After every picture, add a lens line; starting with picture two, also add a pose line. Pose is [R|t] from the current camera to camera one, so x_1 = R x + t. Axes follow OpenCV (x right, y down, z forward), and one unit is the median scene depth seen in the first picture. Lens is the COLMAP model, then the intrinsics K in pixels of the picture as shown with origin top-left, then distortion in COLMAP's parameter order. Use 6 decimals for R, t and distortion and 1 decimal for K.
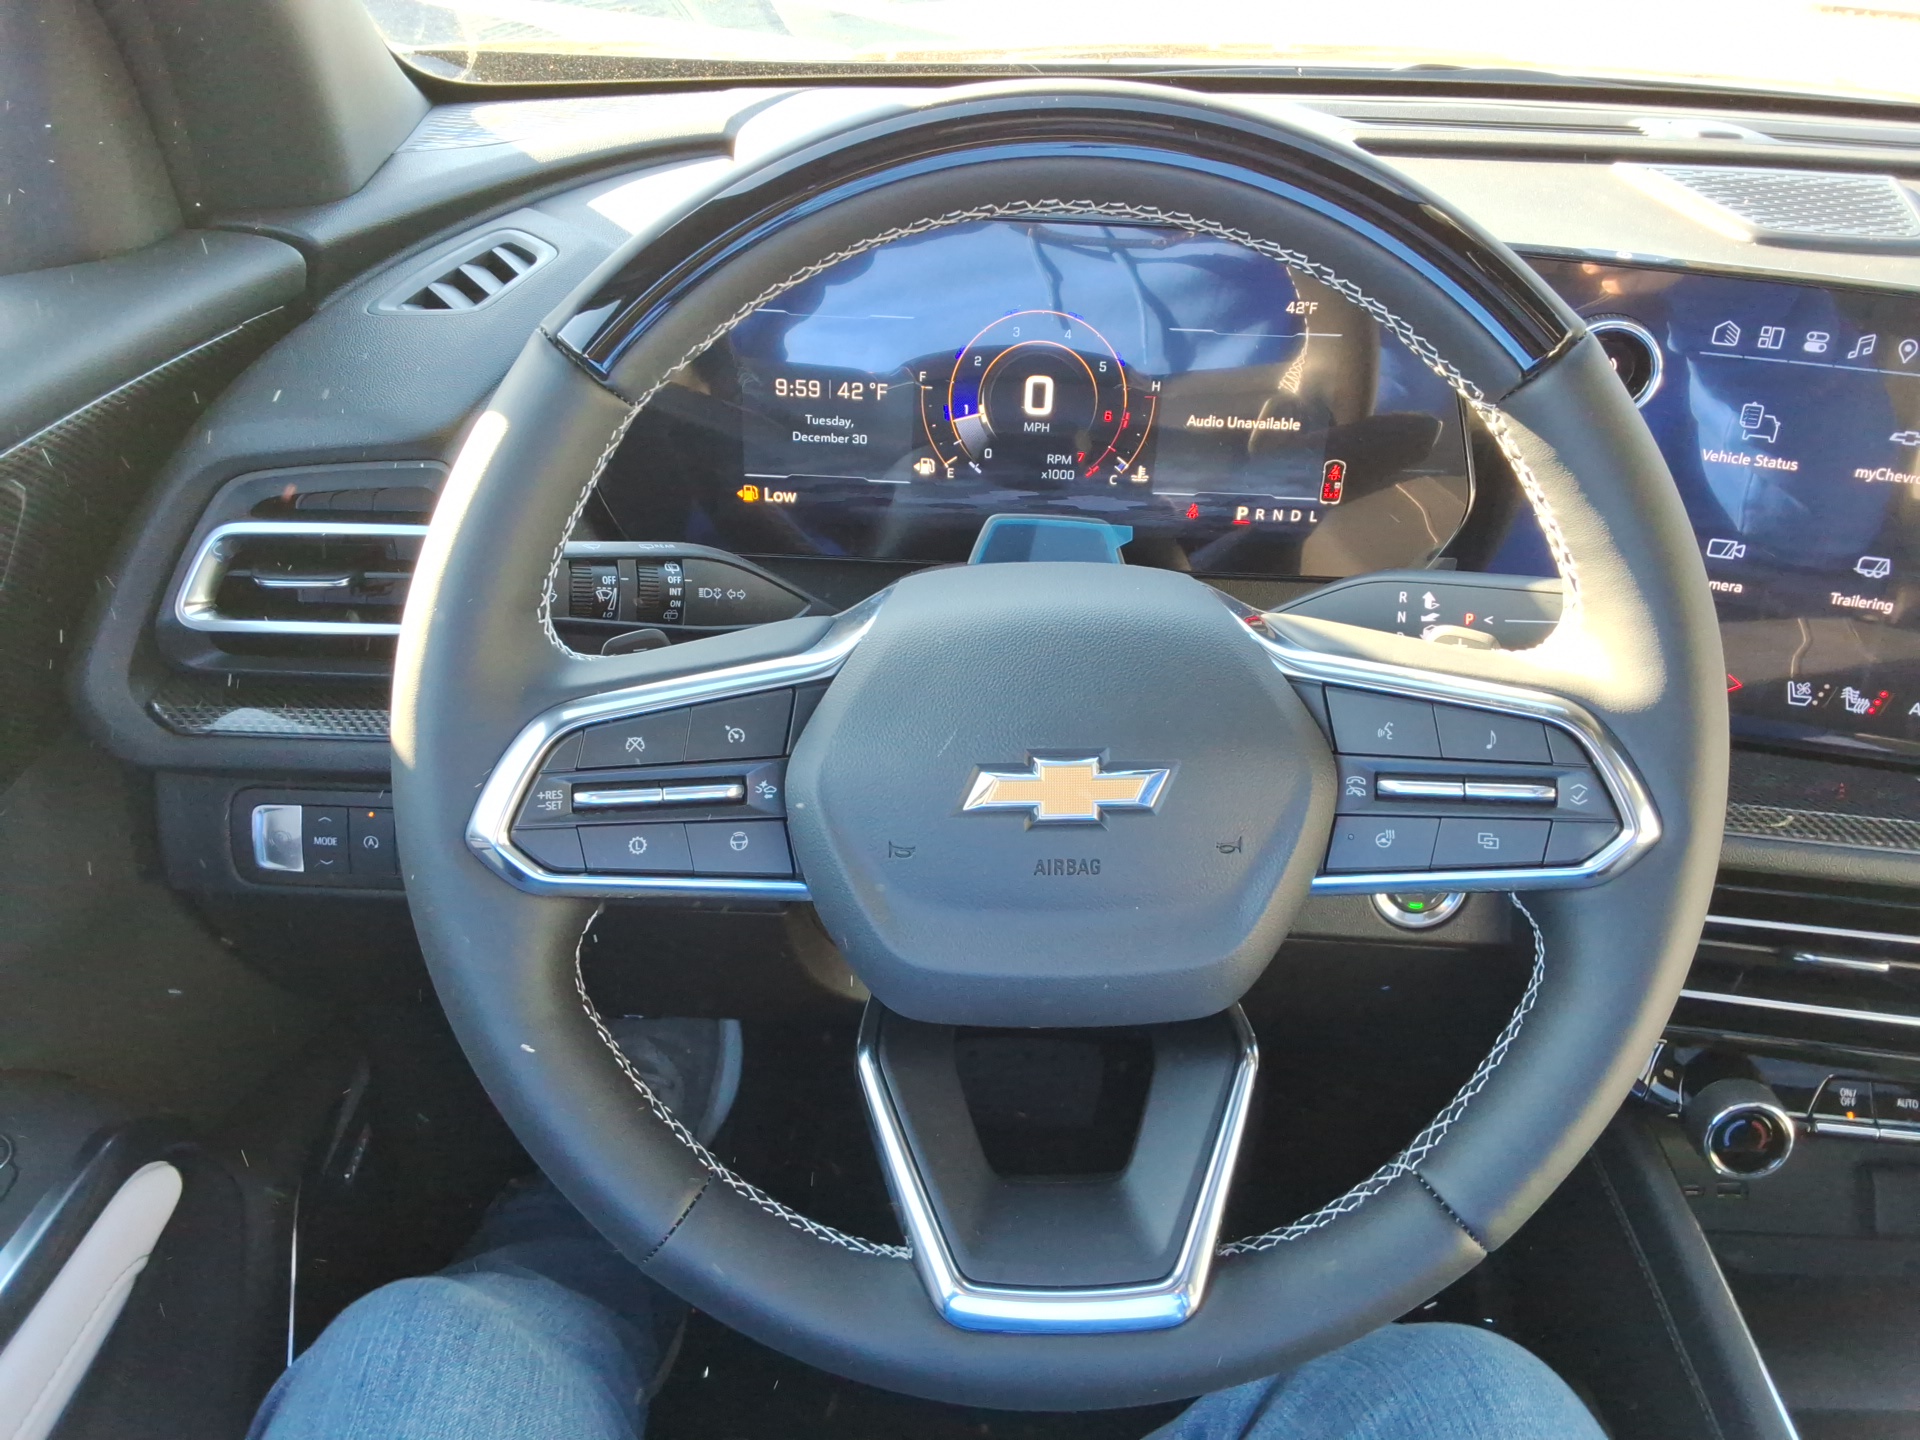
lens RADIAL K [[1544.3, 0, 985.1], [0, 1544.3, 702.3], [0, 0, 1]] dist [0.108062, -0.166916]
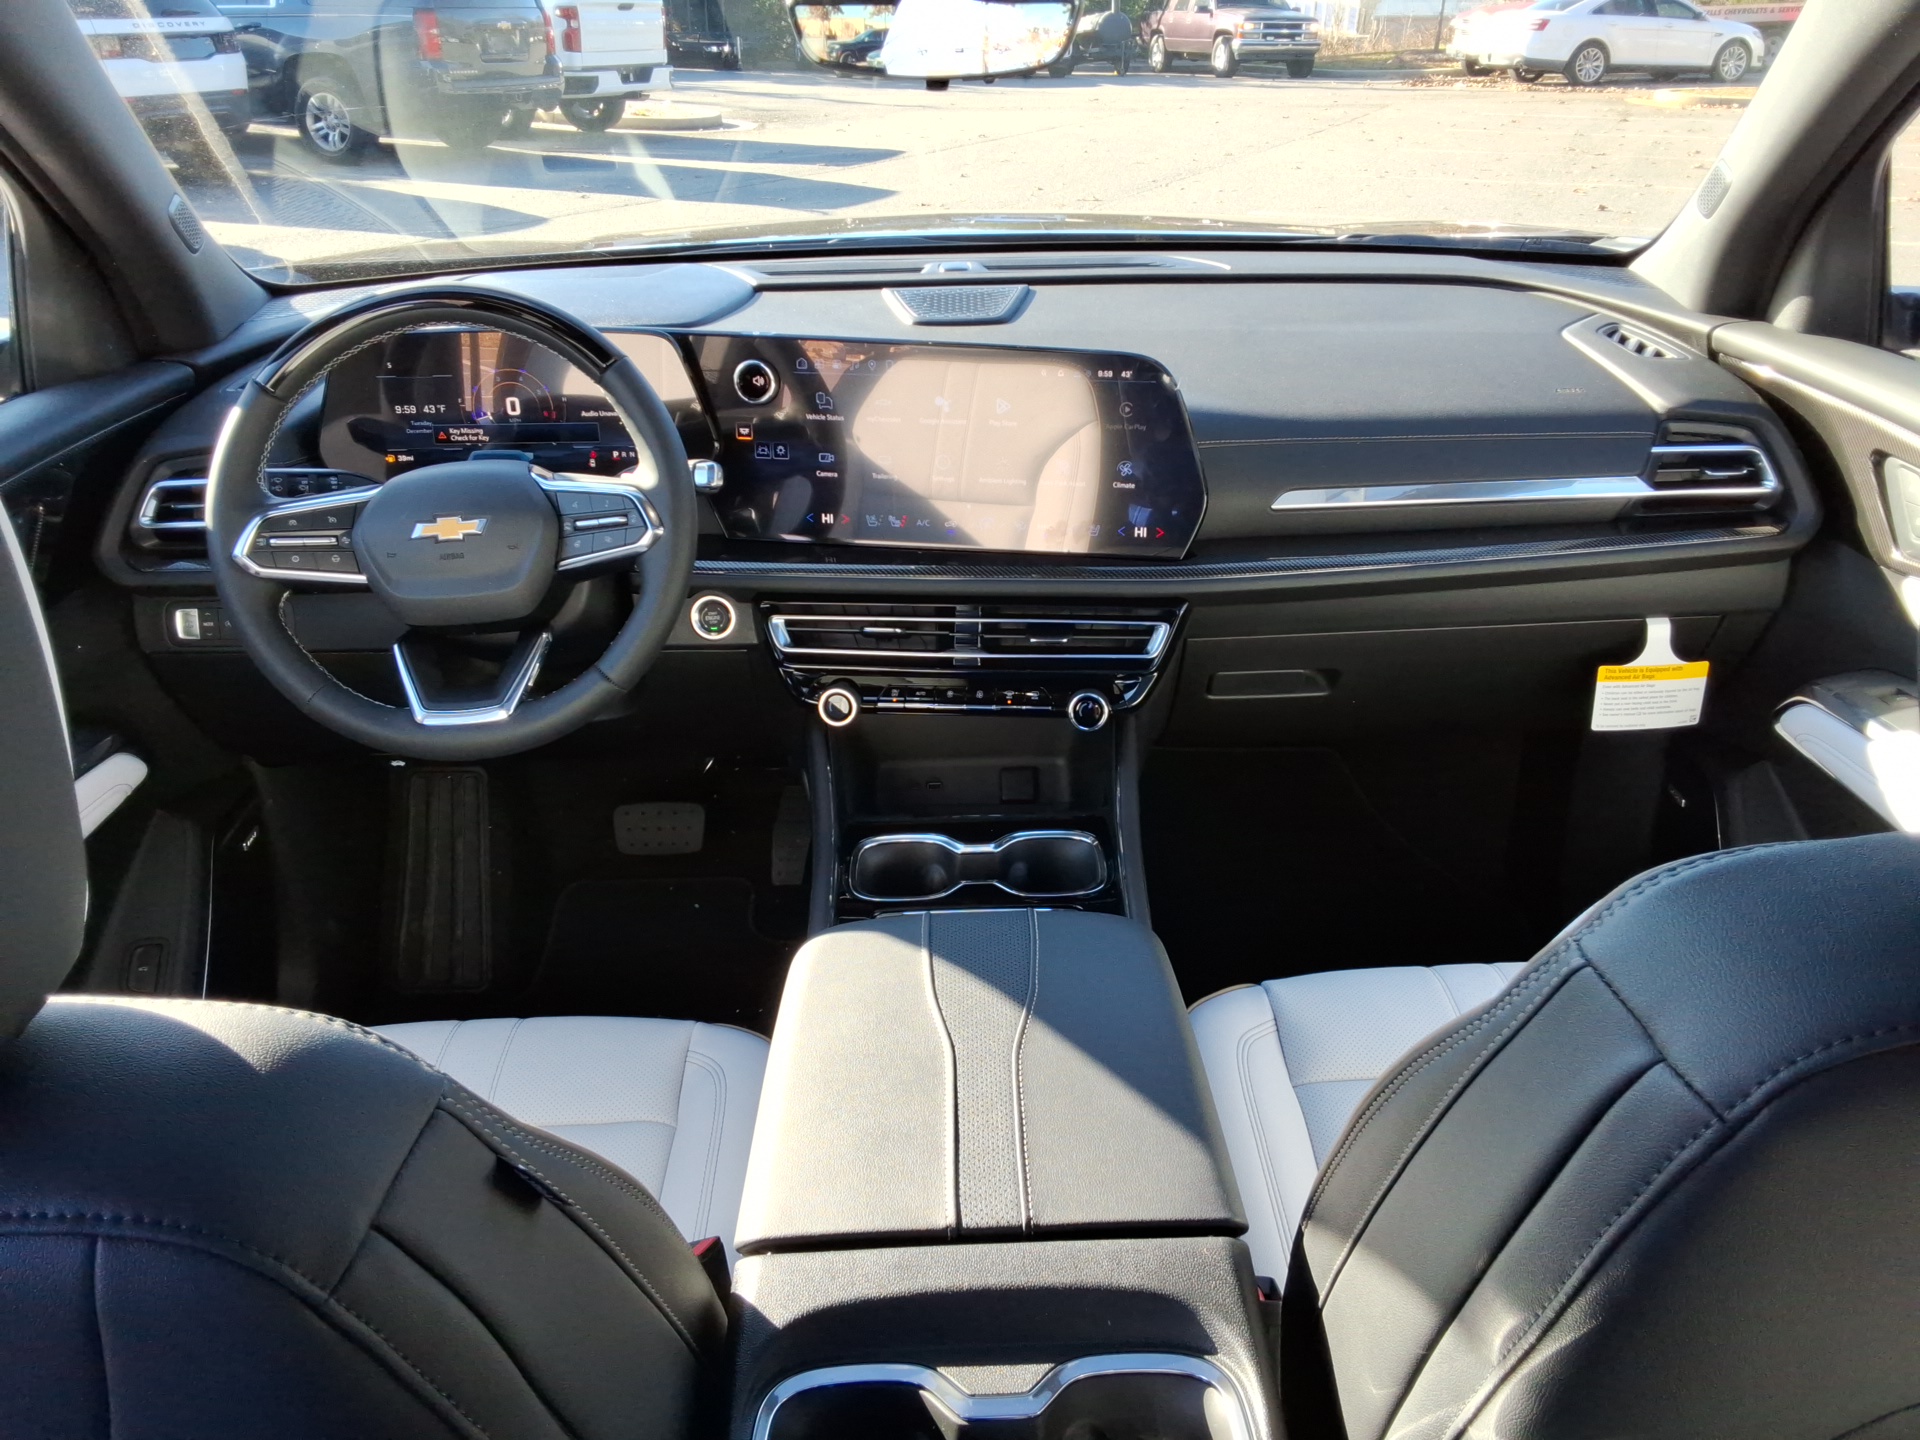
lens RADIAL K [[1549.0, 0, 991.3], [0, 1549.0, 702.7], [0, 0, 1]] dist [0.096749, -0.146774]
pose [[0.997823, -0.065103, -0.010518, 0.733366], [0.064101, 0.994950, -0.077238, 0.459348], [0.015493, 0.076396, 0.996957, -1.251124]]
